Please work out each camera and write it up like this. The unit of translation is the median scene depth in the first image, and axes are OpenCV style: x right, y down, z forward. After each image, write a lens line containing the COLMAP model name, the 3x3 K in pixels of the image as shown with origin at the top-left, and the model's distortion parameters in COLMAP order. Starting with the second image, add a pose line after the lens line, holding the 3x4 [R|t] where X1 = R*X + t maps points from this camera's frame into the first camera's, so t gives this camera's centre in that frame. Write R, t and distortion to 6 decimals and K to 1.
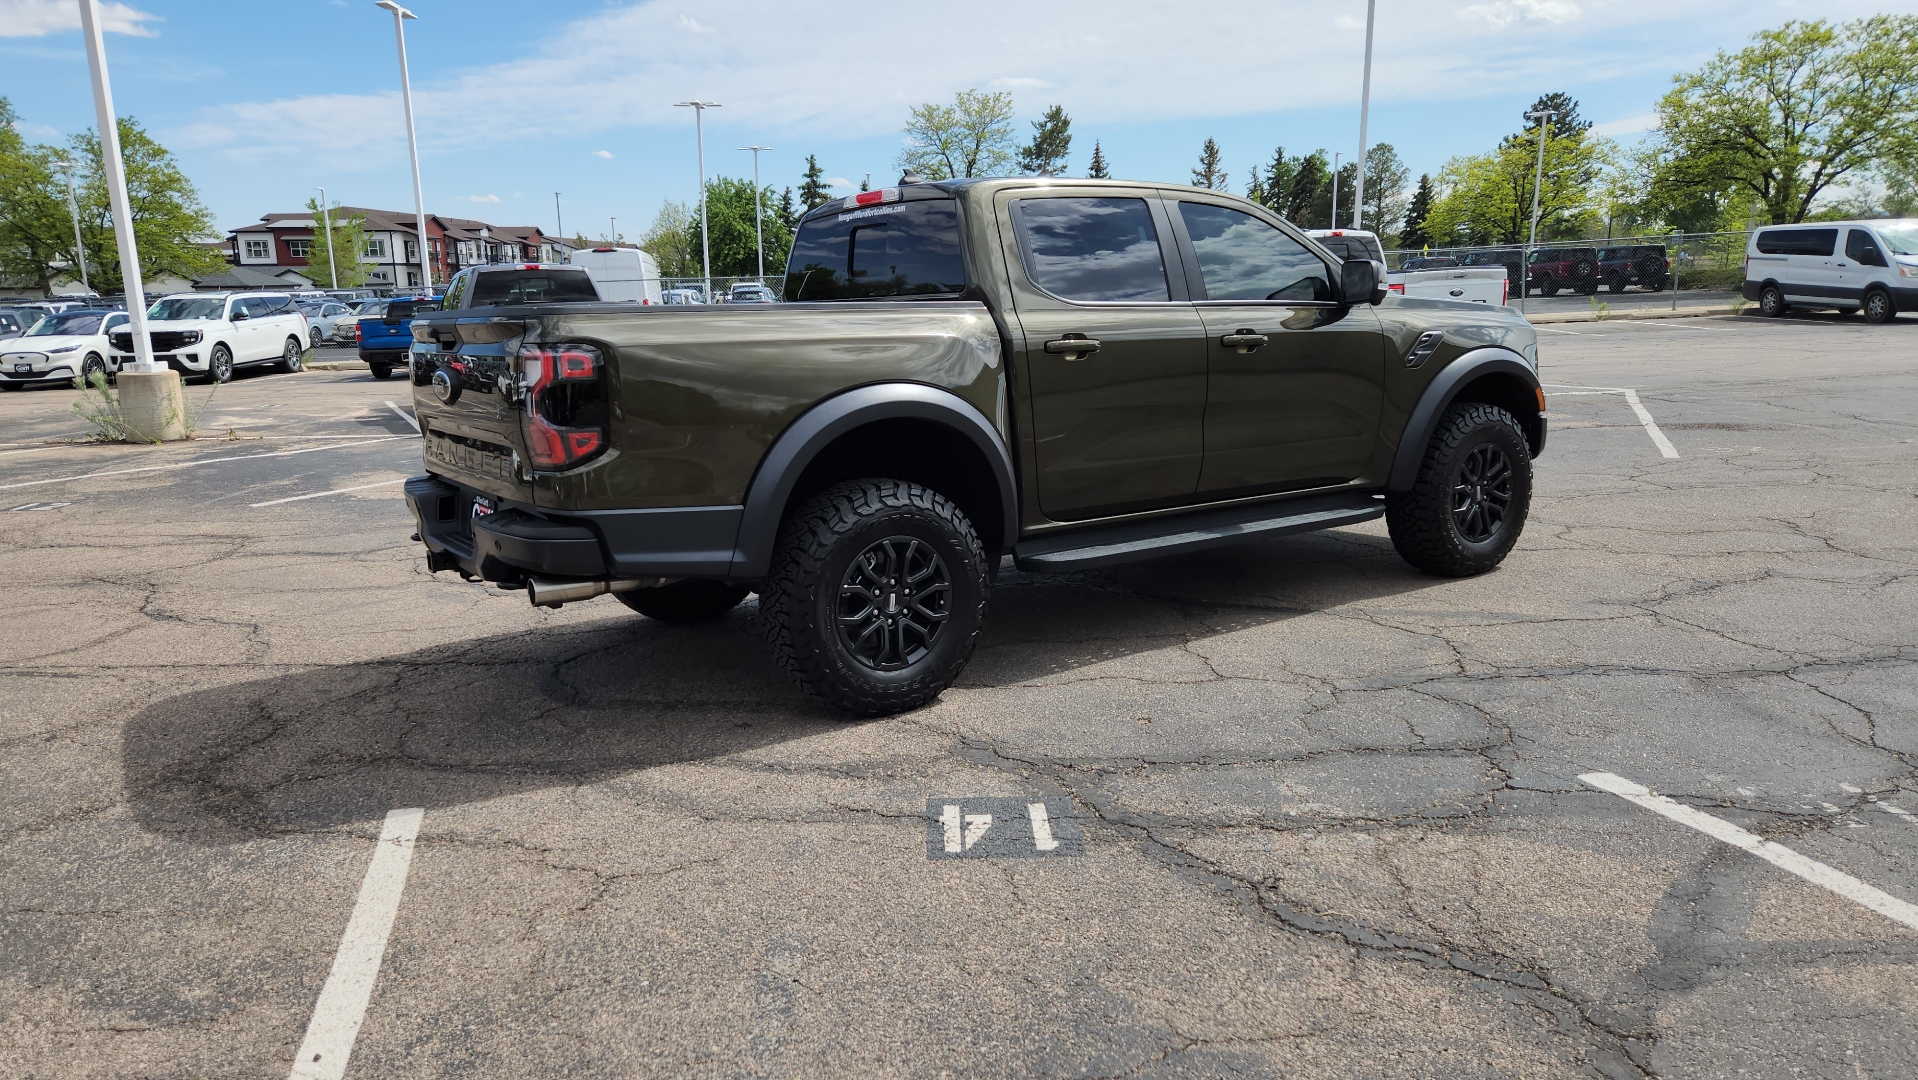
lens RADIAL K [[1286.3, 0, 913.6], [0, 1286.3, 538.2], [0, 0, 1]] dist [0.076346, -0.062899]
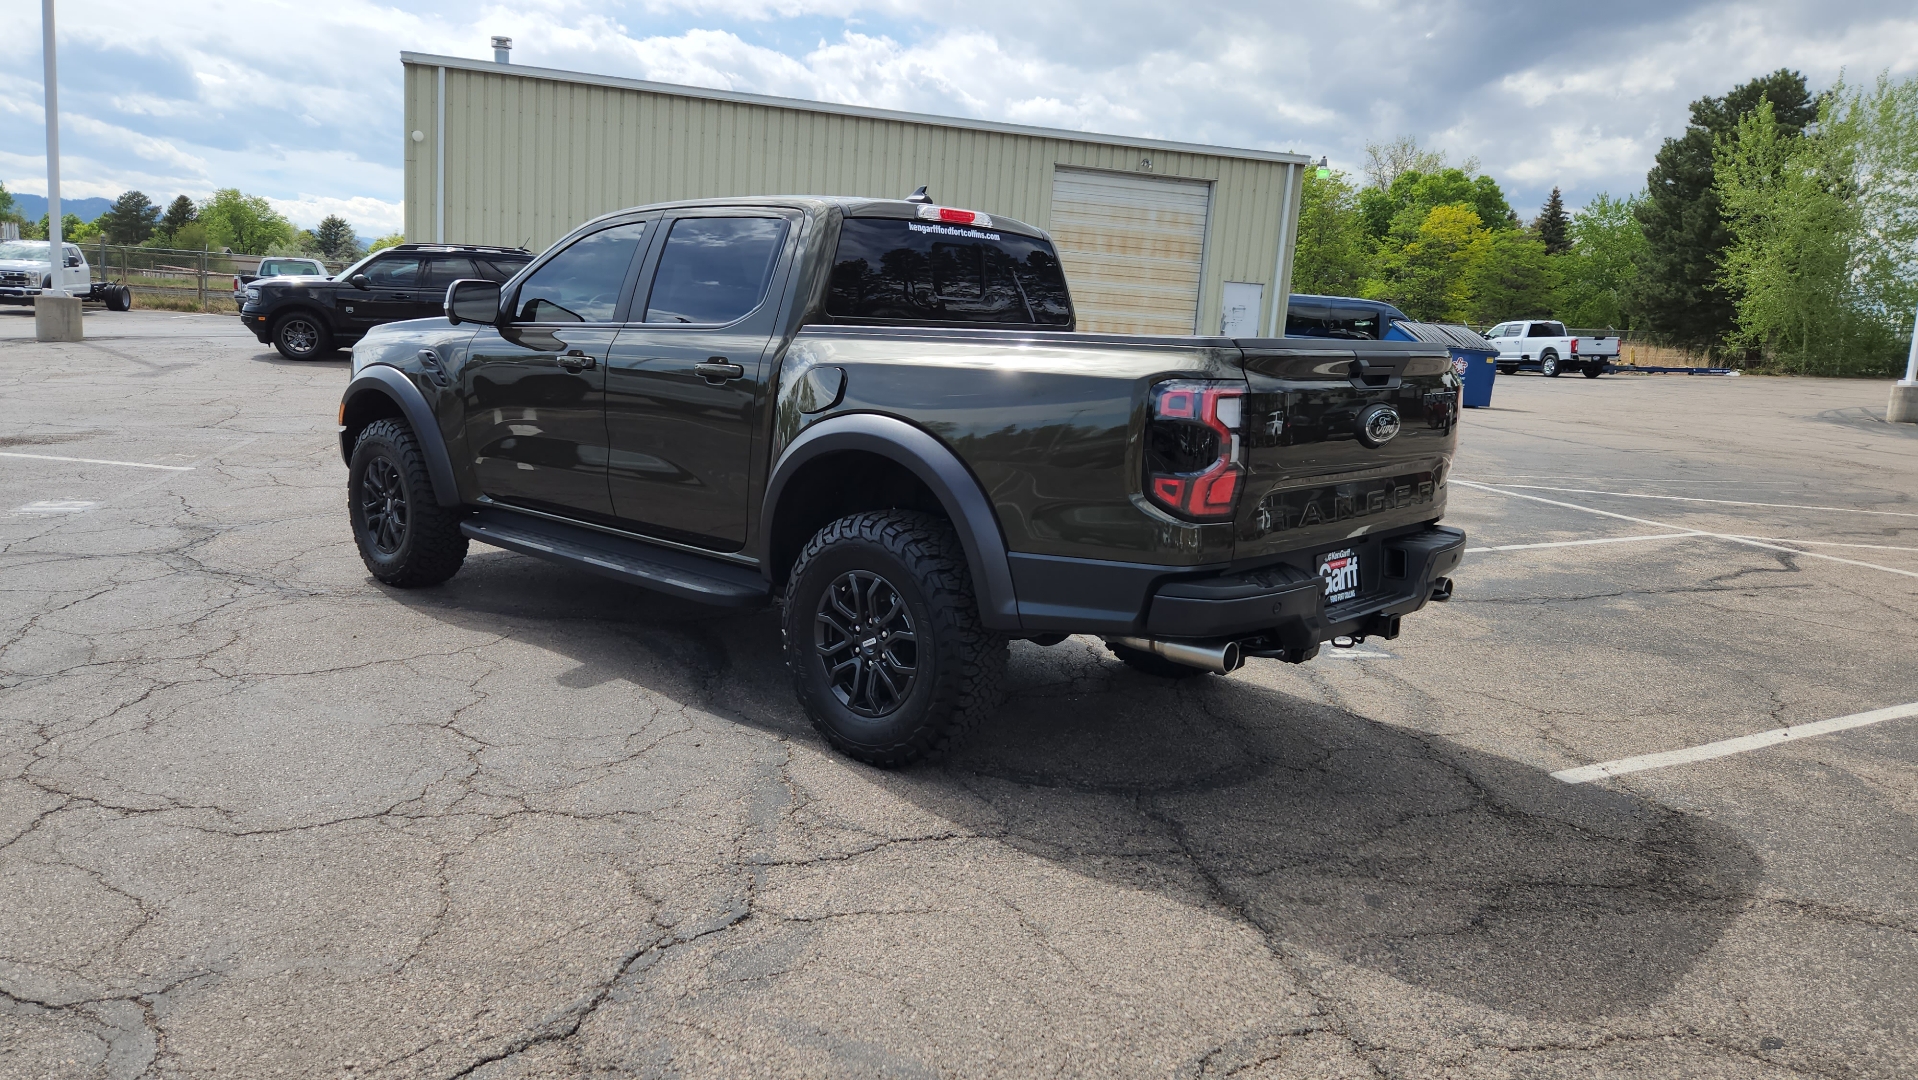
lens RADIAL K [[1286.3, 0, 913.6], [0, 1286.3, 538.2], [0, 0, 1]] dist [0.076346, -0.062899]
pose [[-0.244995, -0.139852, 0.959385, -0.882291], [0.137696, 0.974492, 0.177217, -0.188263], [-0.959696, 0.175521, -0.219489, 1.171453]]
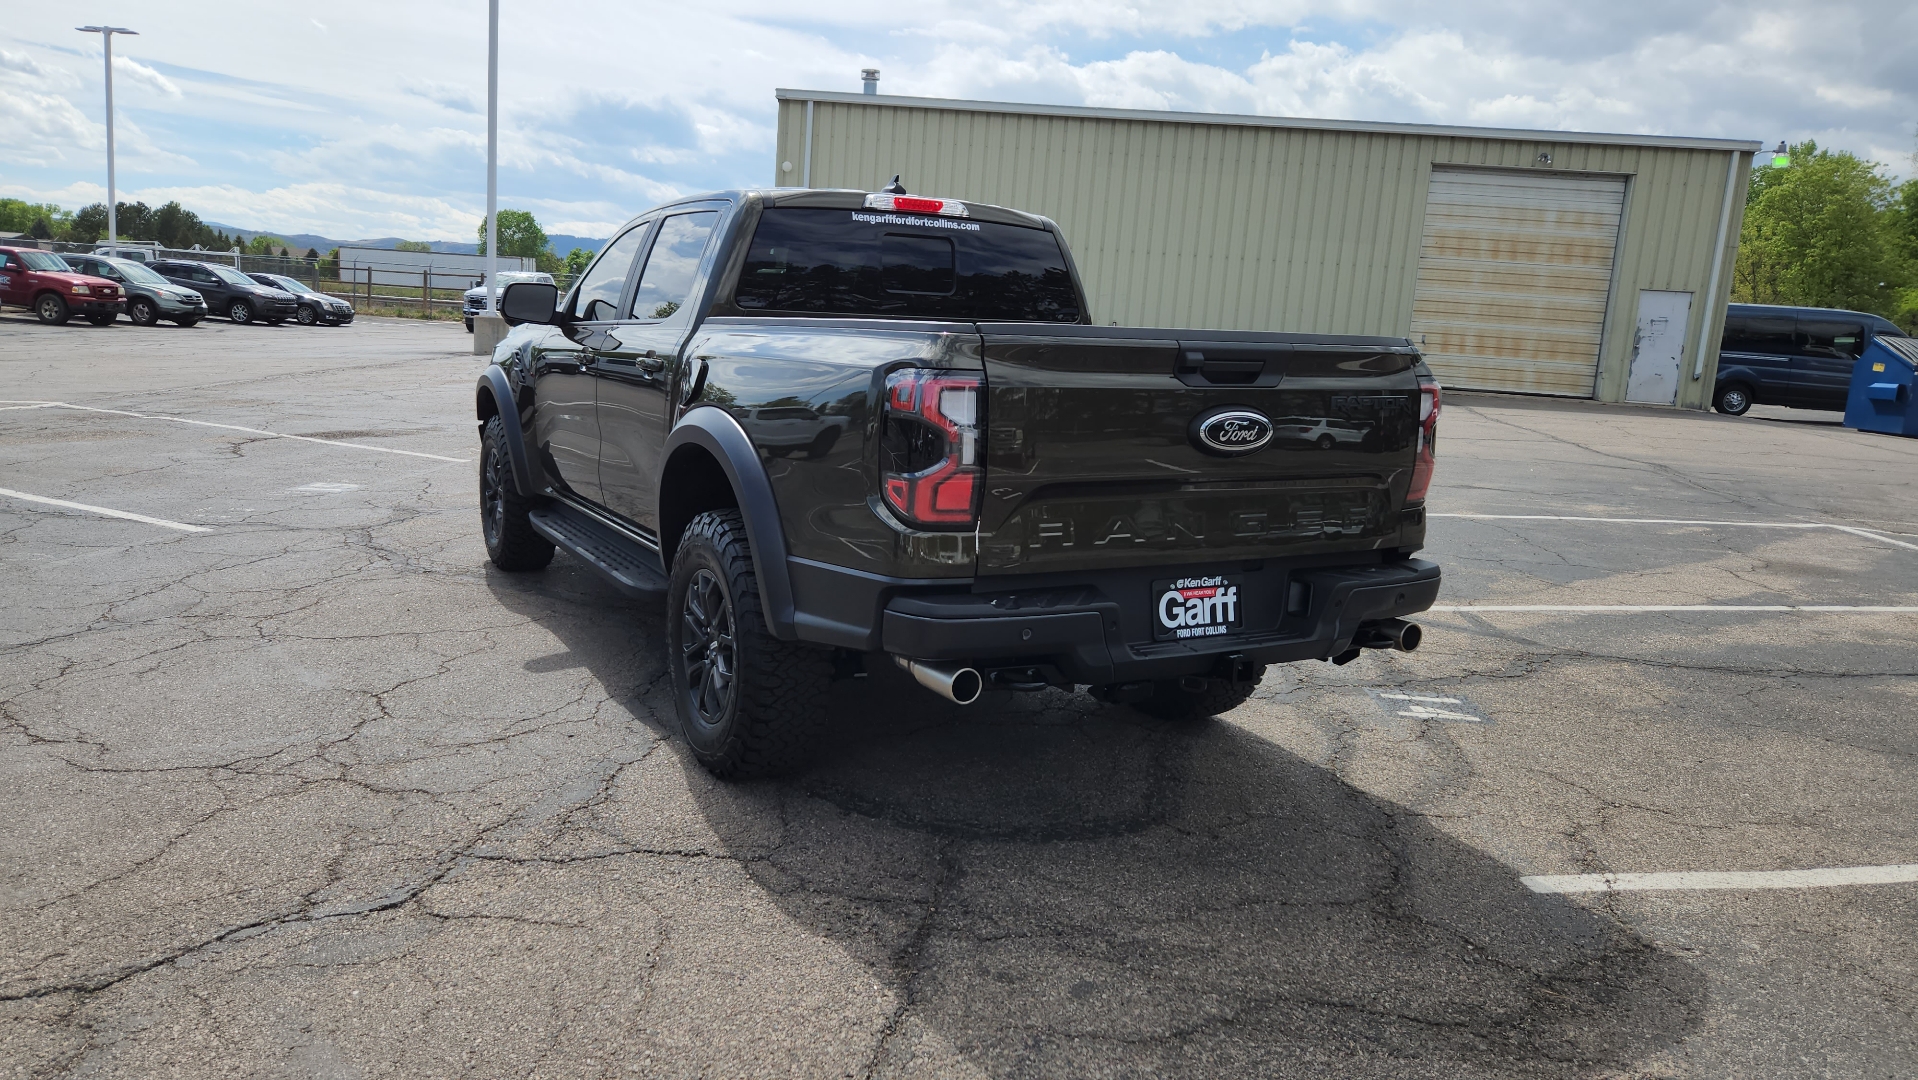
lens RADIAL K [[1286.3, 0, 913.6], [0, 1286.3, 538.2], [0, 0, 1]] dist [0.076346, -0.062899]
pose [[0.076136, -0.129750, 0.988619, -0.861890], [0.132450, 0.984027, 0.118947, -0.131616], [-0.988261, 0.121887, 0.092105, 0.869966]]
